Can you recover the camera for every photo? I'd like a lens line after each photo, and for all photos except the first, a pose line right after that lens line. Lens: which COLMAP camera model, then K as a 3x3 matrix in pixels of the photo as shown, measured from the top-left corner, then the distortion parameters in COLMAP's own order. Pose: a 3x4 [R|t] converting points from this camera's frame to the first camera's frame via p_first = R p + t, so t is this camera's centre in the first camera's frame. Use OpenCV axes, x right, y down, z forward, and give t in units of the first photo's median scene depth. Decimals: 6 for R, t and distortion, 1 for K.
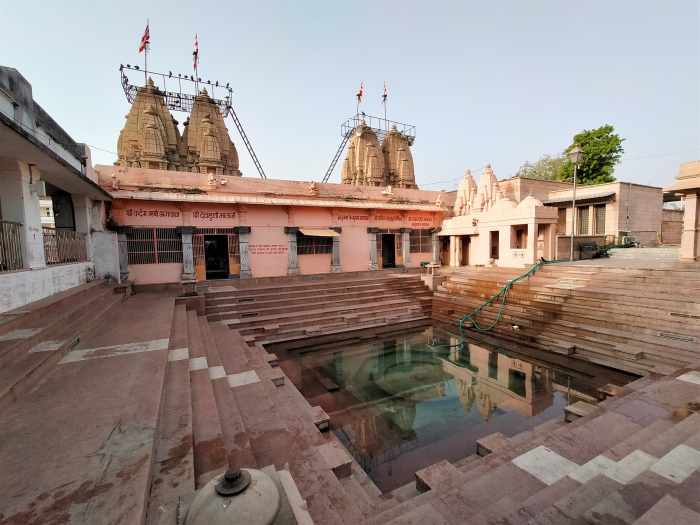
lens RADIAL K [[311.7, 0, 356.1], [0, 311.7, 264.7], [0, 0, 1]] dist [-0.005189, 0.000853]
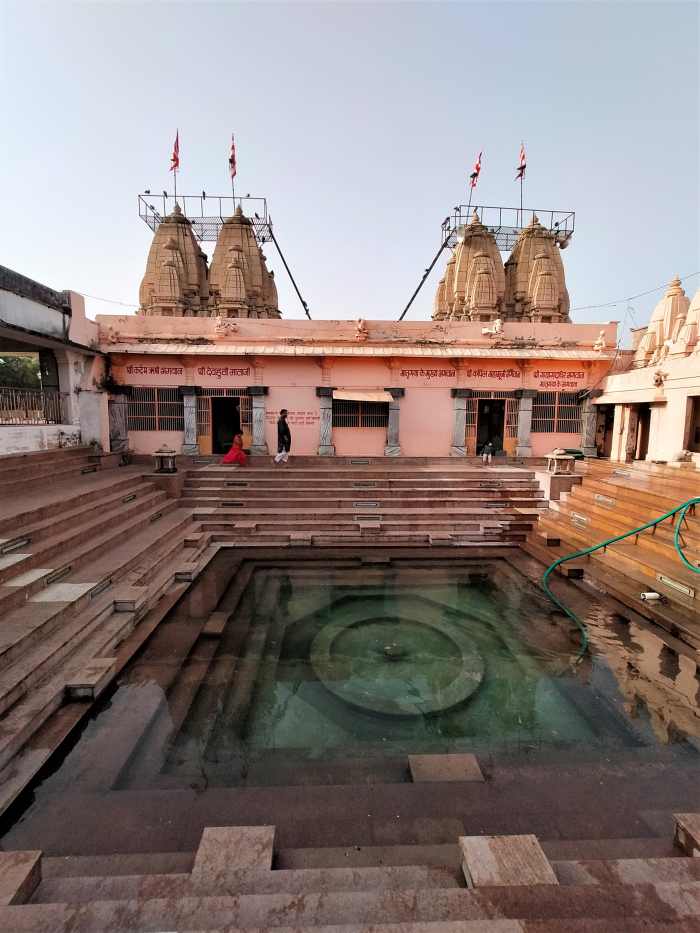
lens RADIAL K [[415.5, 0, 329.9], [0, 415.5, 467.5], [0, 0, 1]] dist [-0.005189, 0.000853]
pose [[0.902705, 0.080882, -0.422590, 0.214233], [-0.054916, 0.995798, 0.073283, -0.010240], [0.426742, -0.042946, 0.903353, 0.150180]]
